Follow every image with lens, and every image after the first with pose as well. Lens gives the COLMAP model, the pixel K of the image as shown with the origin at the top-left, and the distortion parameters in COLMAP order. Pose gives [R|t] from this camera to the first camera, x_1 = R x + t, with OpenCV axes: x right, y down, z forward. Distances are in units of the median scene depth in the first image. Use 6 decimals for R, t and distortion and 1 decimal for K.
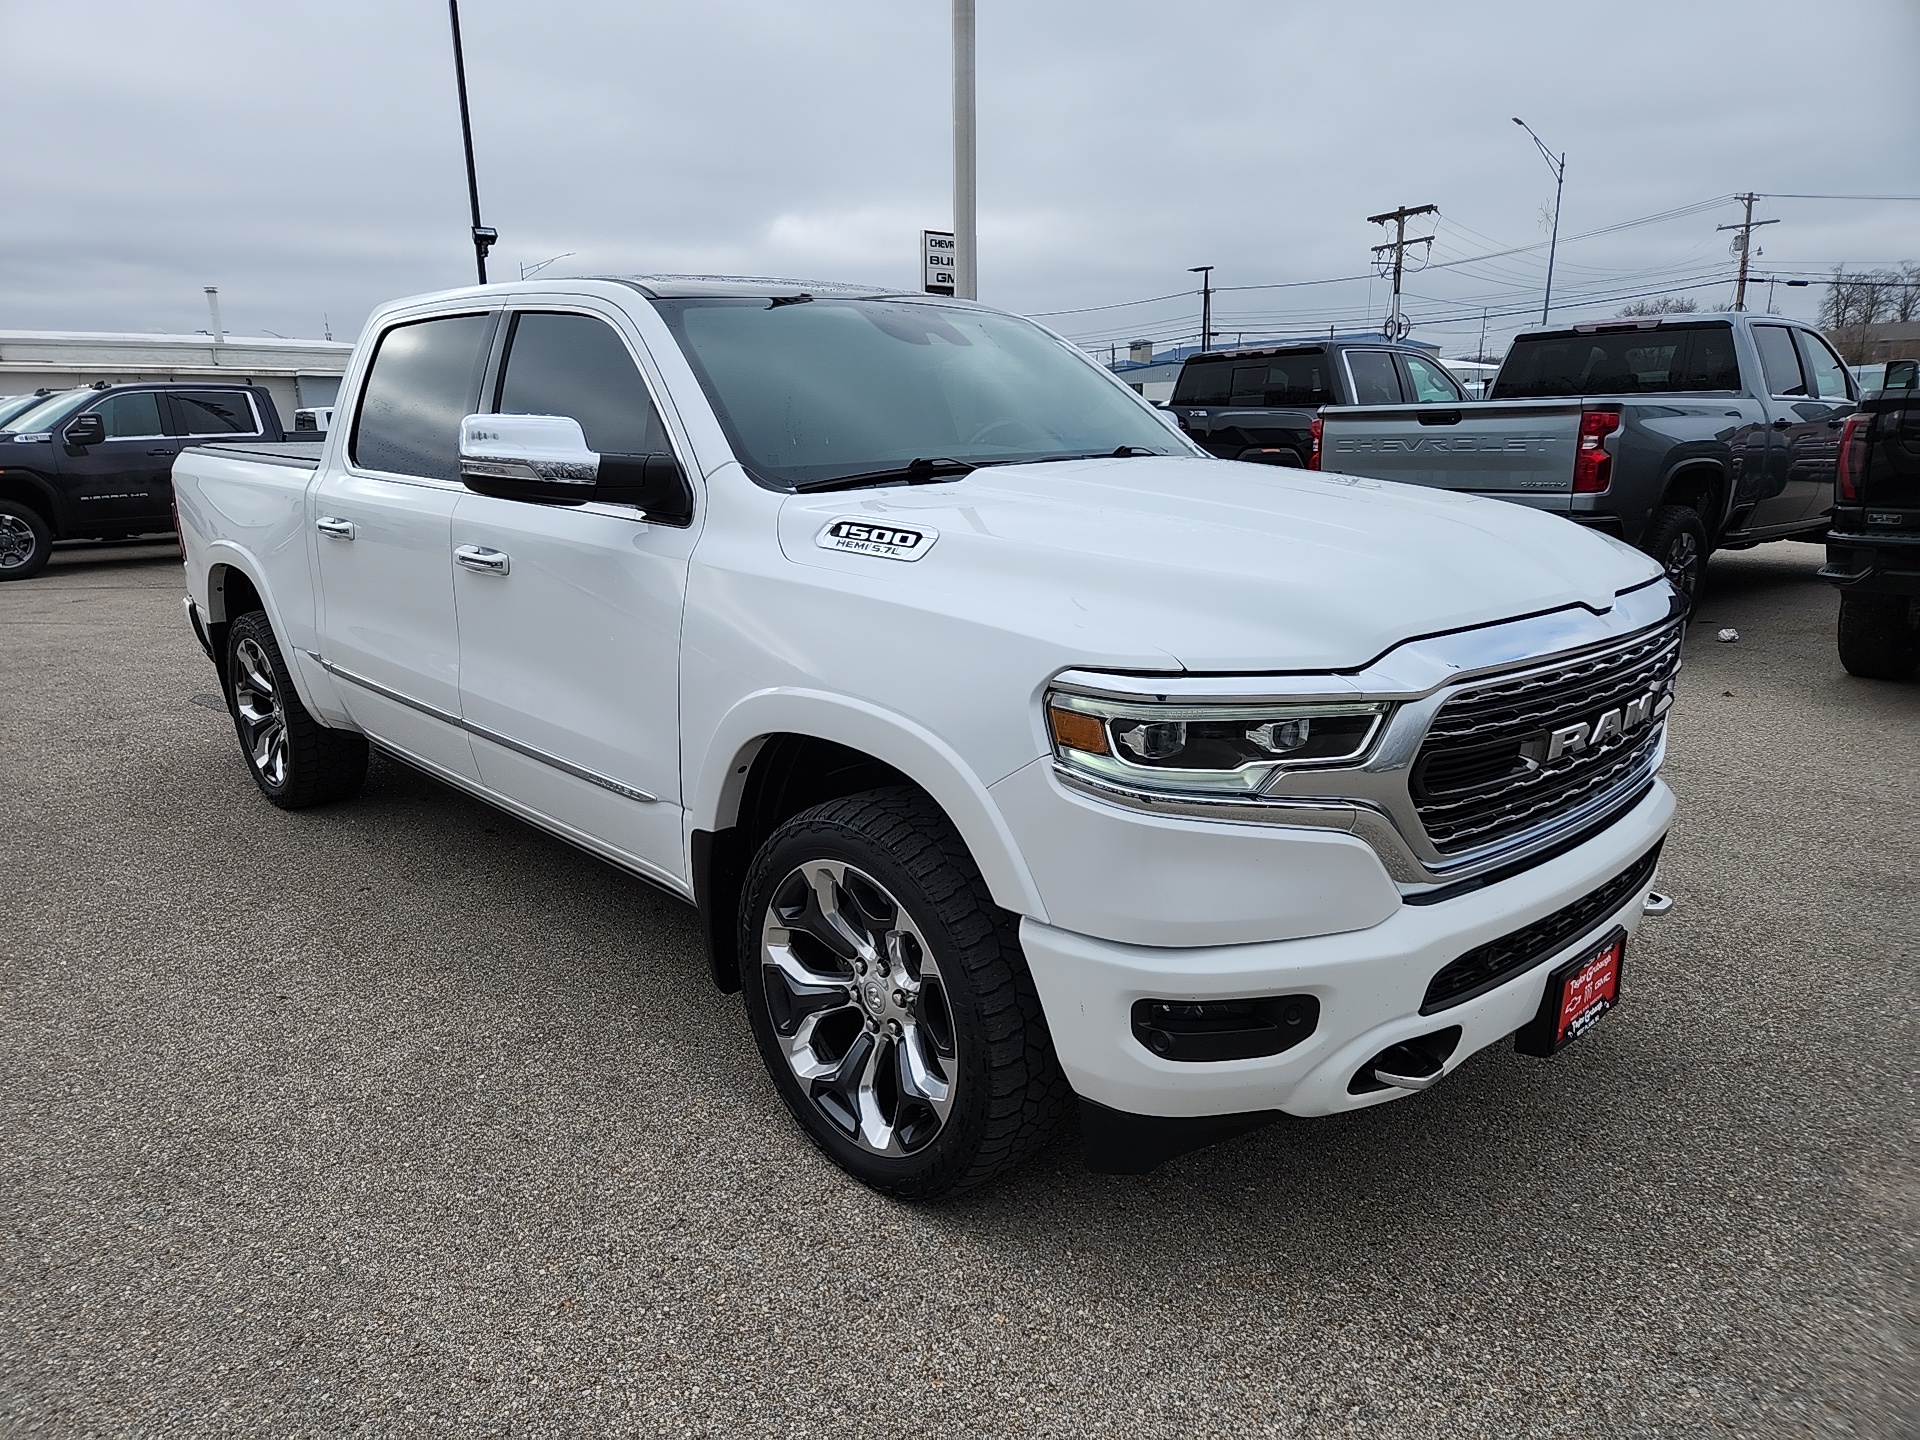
lens RADIAL K [[1297.4, 0, 916.9], [0, 1297.4, 742.6], [0, 0, 1]] dist [0.052921, -0.001358]
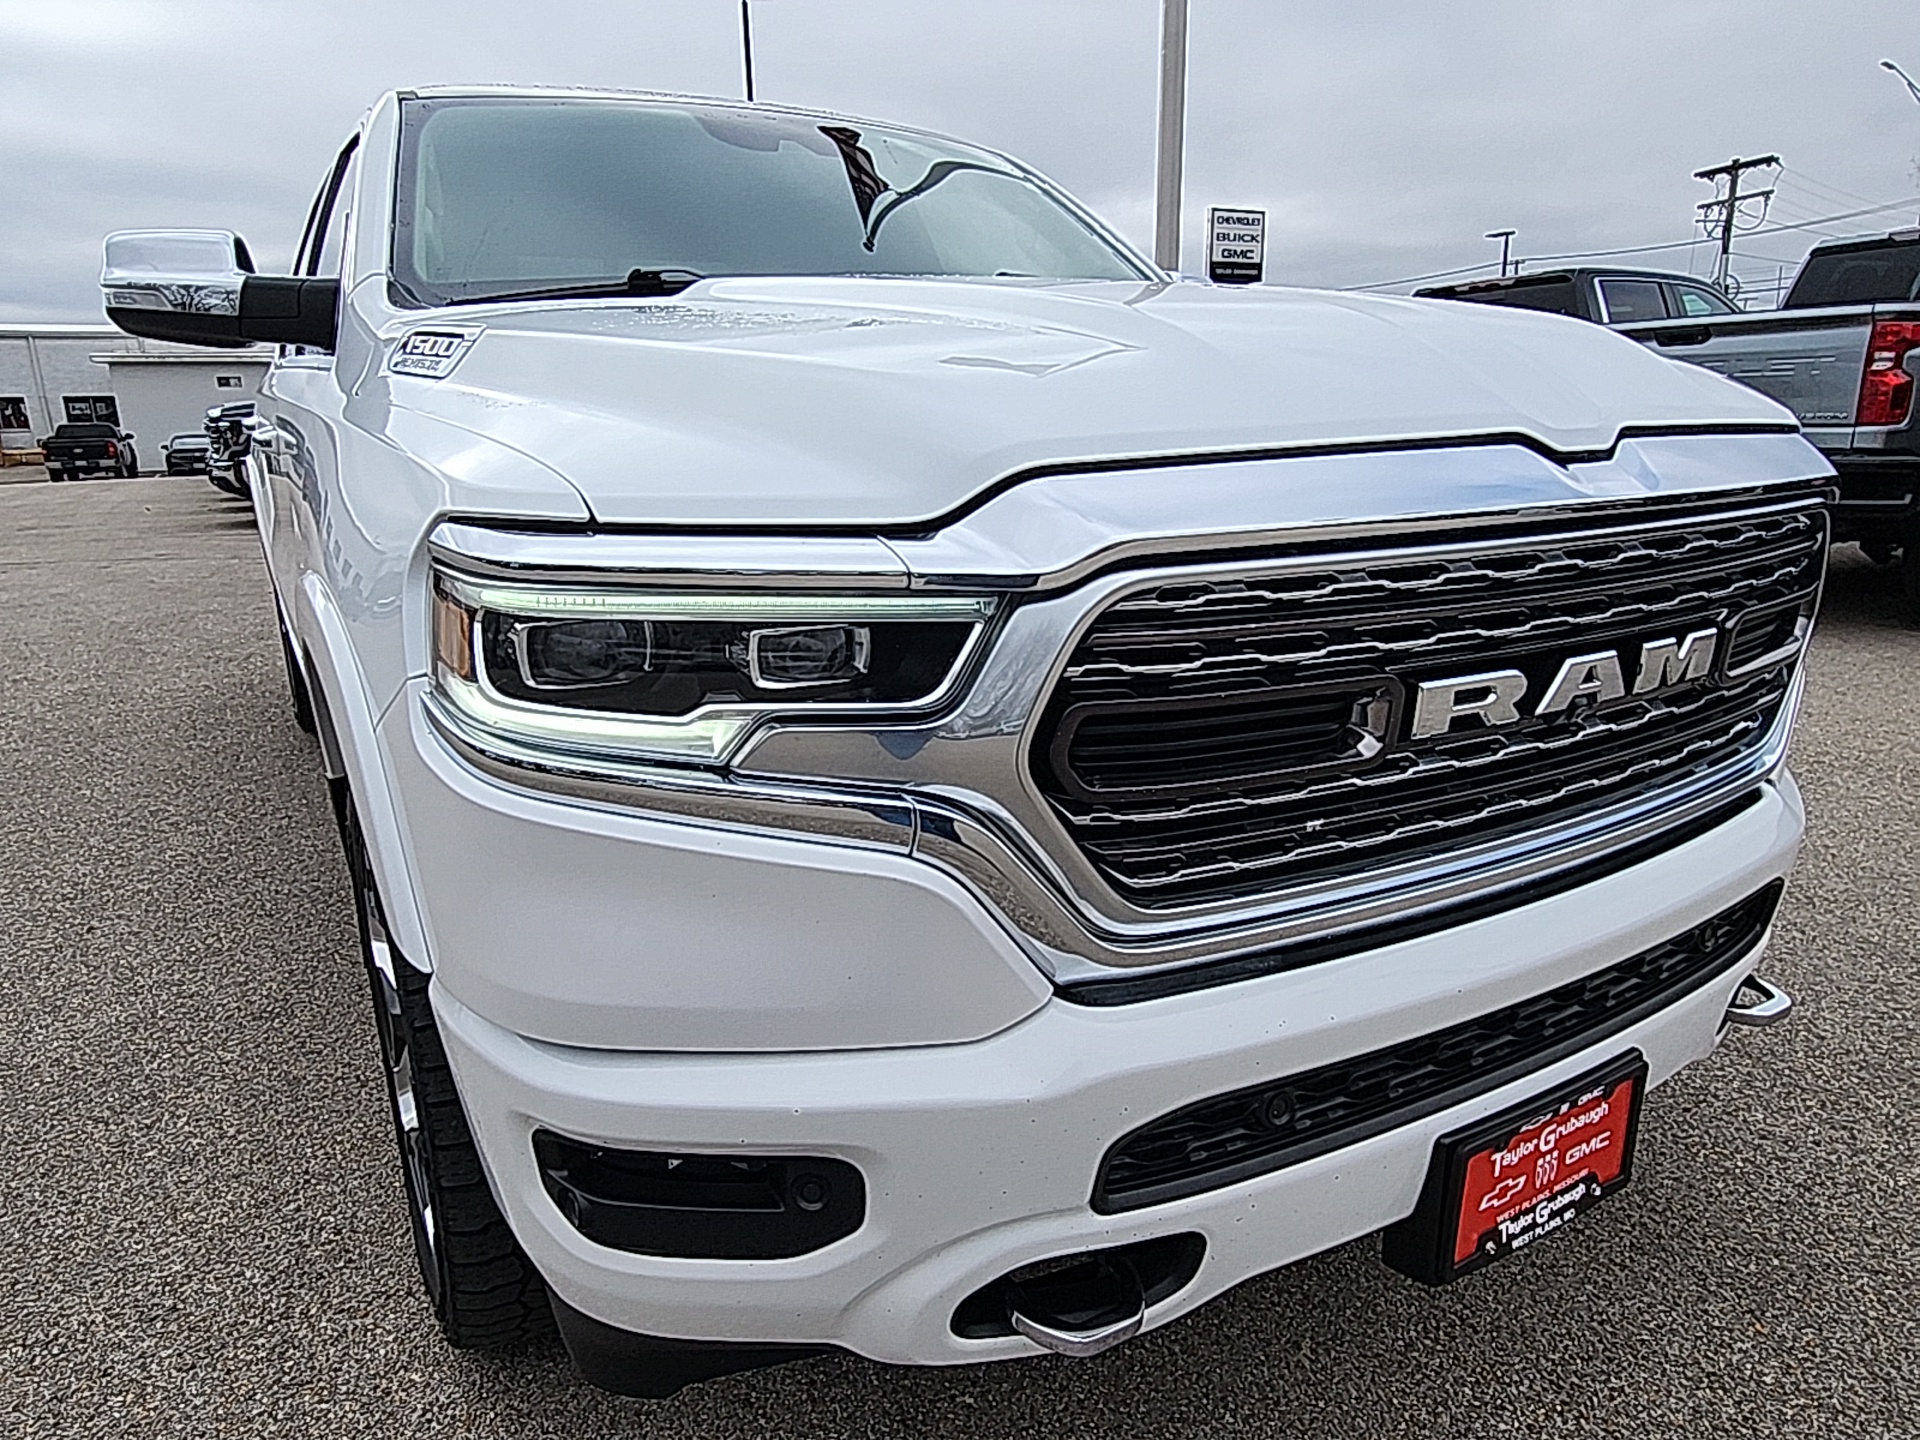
lens RADIAL K [[1205.6, 0, 930.4], [0, 1205.6, 726.4], [0, 0, 1]] dist [0.007526, 0.000329]
pose [[0.972606, 0.056238, -0.225554, 0.364383], [-0.052467, 0.998365, 0.022683, 0.006948], [0.226461, -0.010227, 0.973967, 0.454143]]
